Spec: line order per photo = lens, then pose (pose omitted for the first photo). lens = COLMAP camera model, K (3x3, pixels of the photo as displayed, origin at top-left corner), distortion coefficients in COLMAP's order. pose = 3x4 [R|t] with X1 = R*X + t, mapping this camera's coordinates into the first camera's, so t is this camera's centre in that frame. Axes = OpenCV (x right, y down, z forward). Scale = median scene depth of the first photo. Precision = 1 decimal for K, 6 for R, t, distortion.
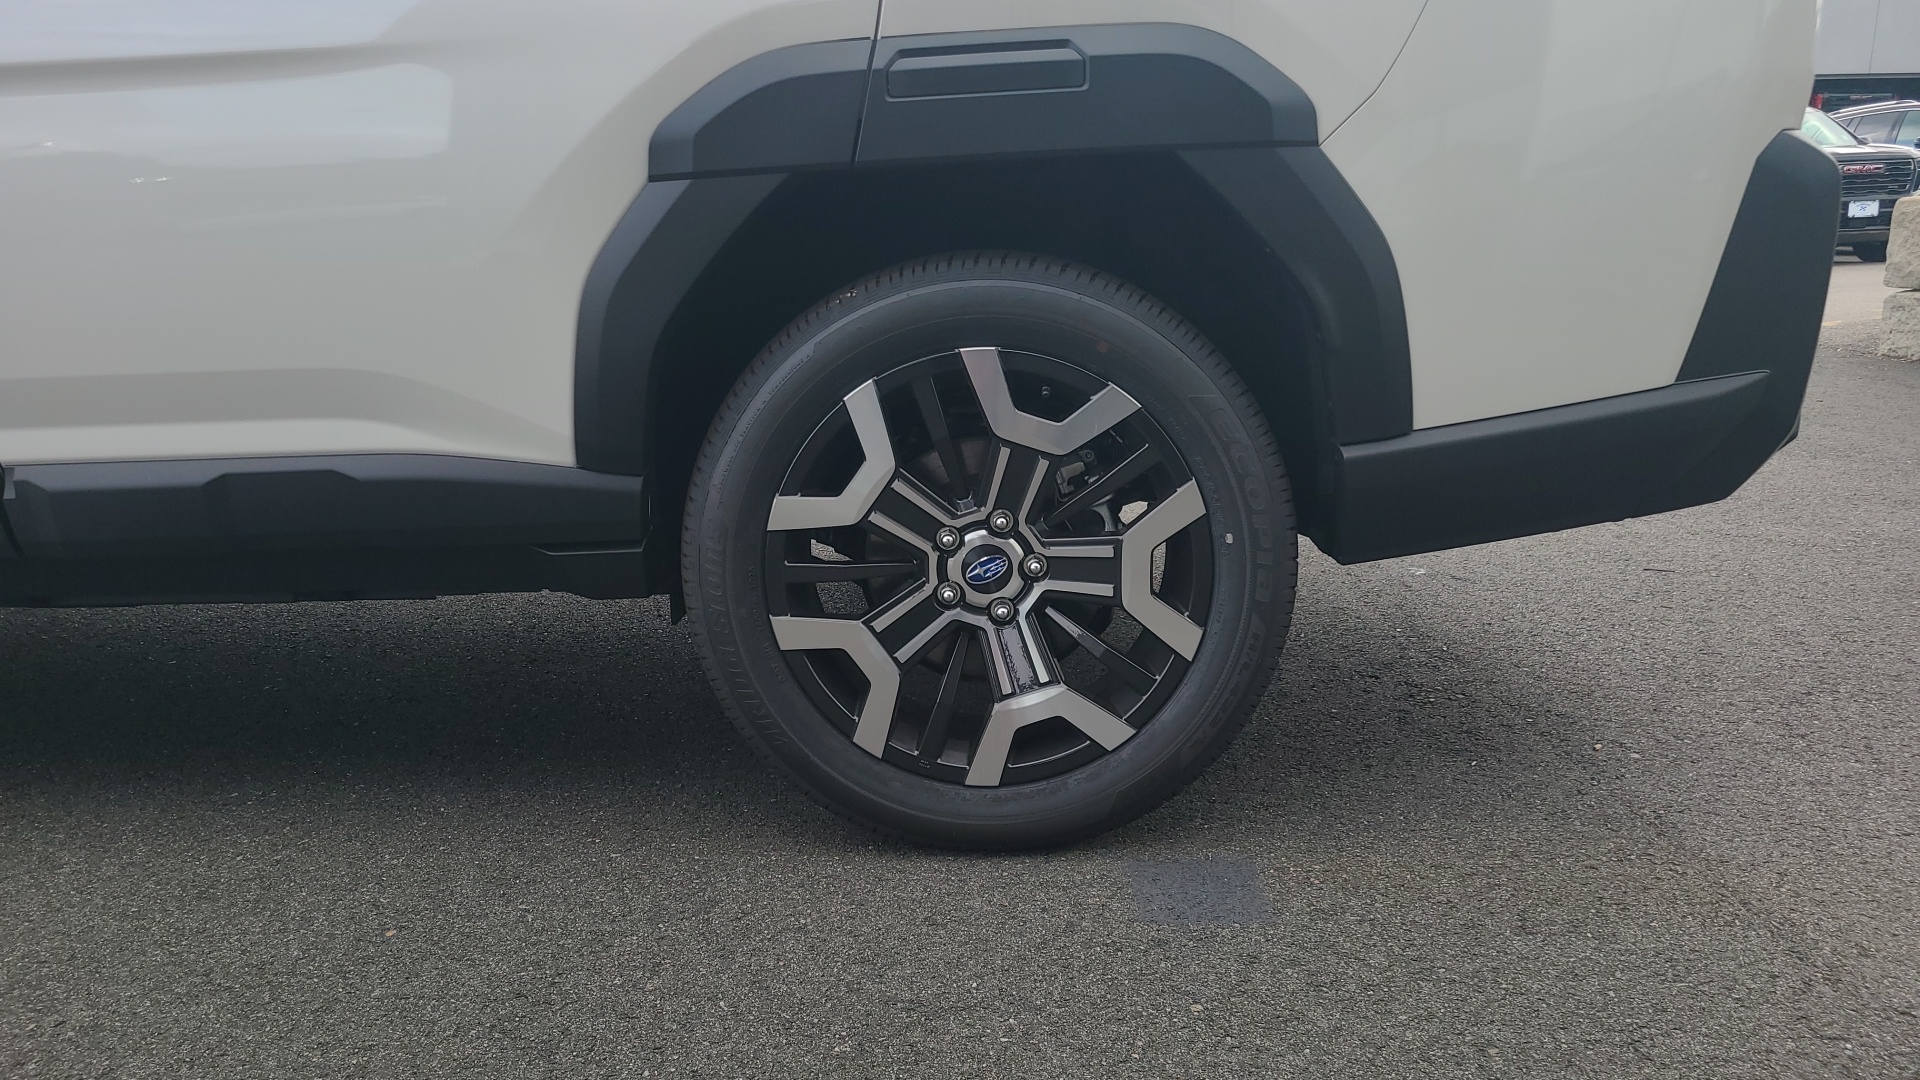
lens RADIAL K [[1435.0, 0, 955.9], [0, 1435.0, 532.4], [0, 0, 1]] dist [0.059691, -0.007217]
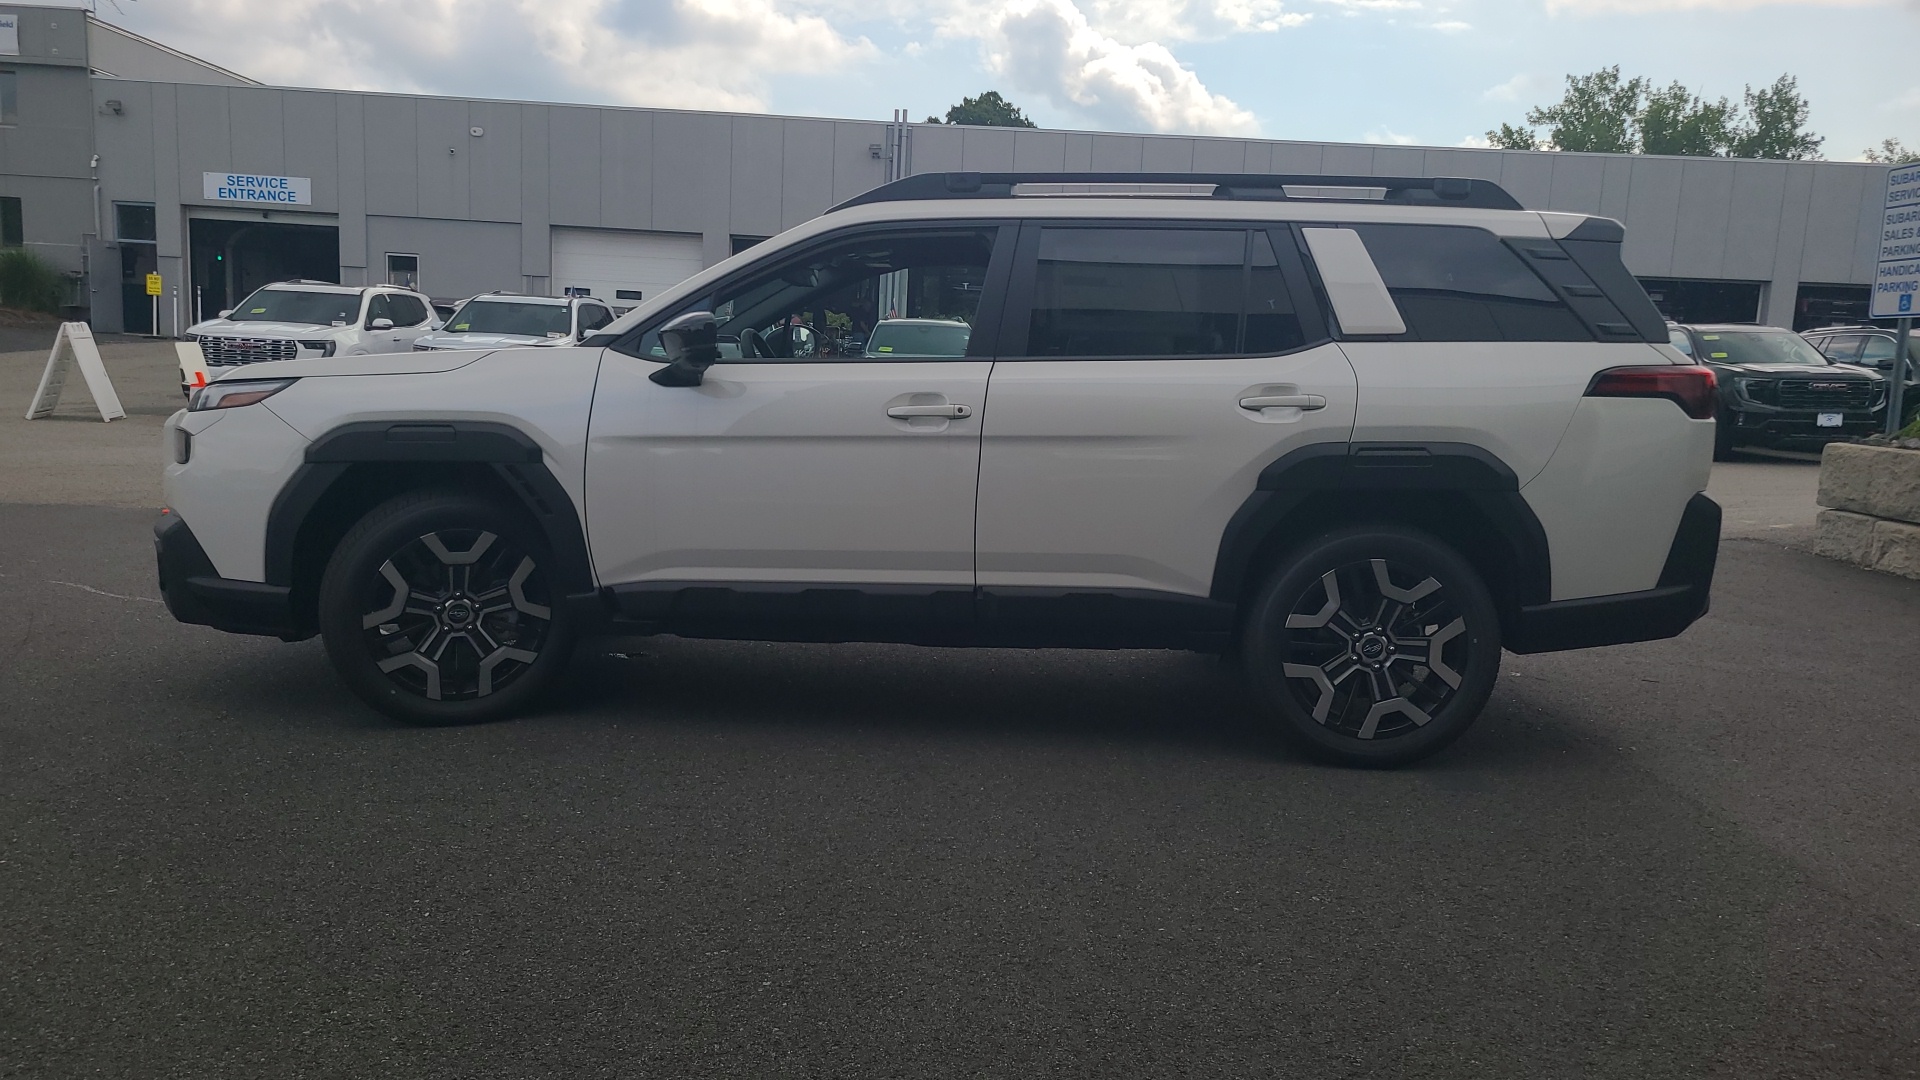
lens RADIAL K [[1446.5, 0, 936.6], [0, 1446.5, 535.1], [0, 0, 1]] dist [0.035129, -0.013802]
pose [[0.998586, 0.051501, -0.013139, -0.696305], [-0.052426, 0.995085, -0.084013, 0.080381], [0.008748, 0.084584, 0.996378, -1.483771]]
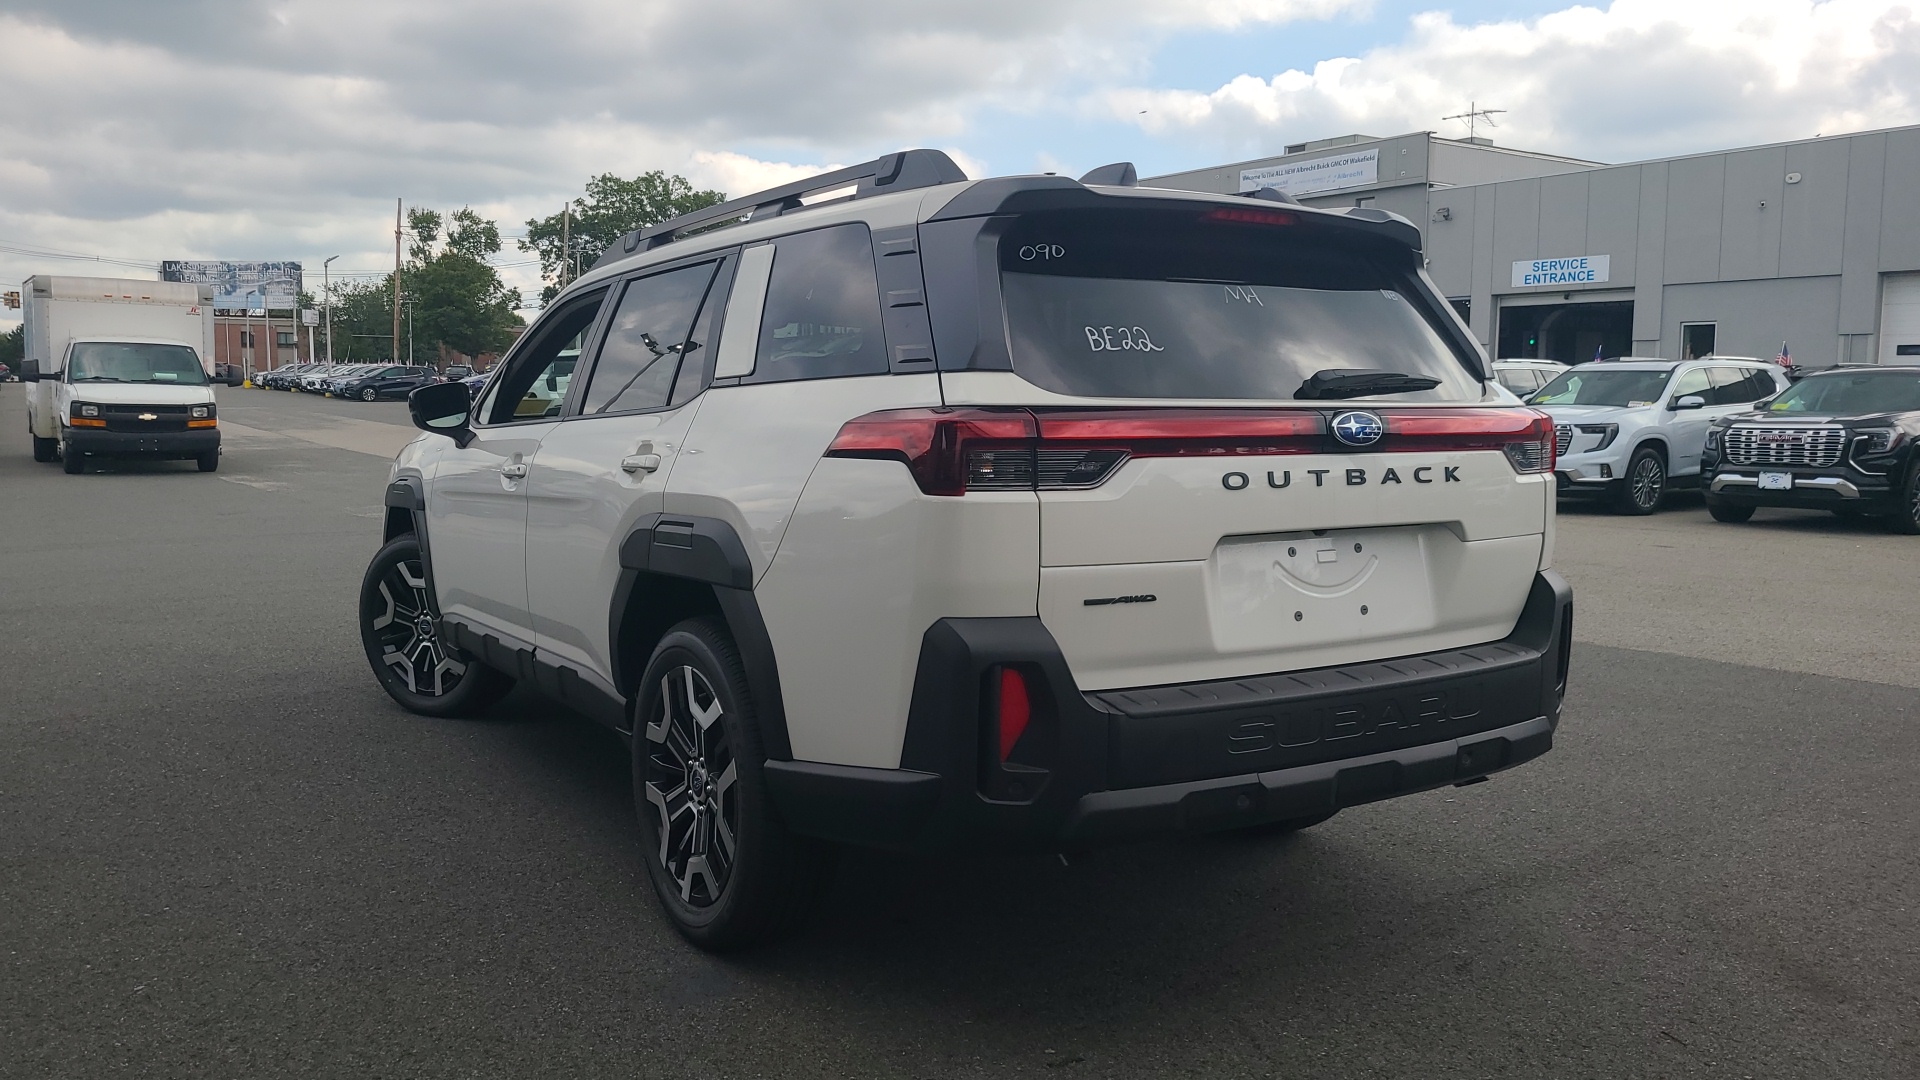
lens RADIAL K [[1425.8, 0, 932.8], [0, 1425.8, 527.6], [0, 0, 1]] dist [0.048256, -0.004452]
pose [[0.546116, 0.089152, -0.832952, 1.718477], [-0.186098, 0.982386, -0.016868, -0.328740], [0.816777, 0.164223, 0.553088, 0.161800]]
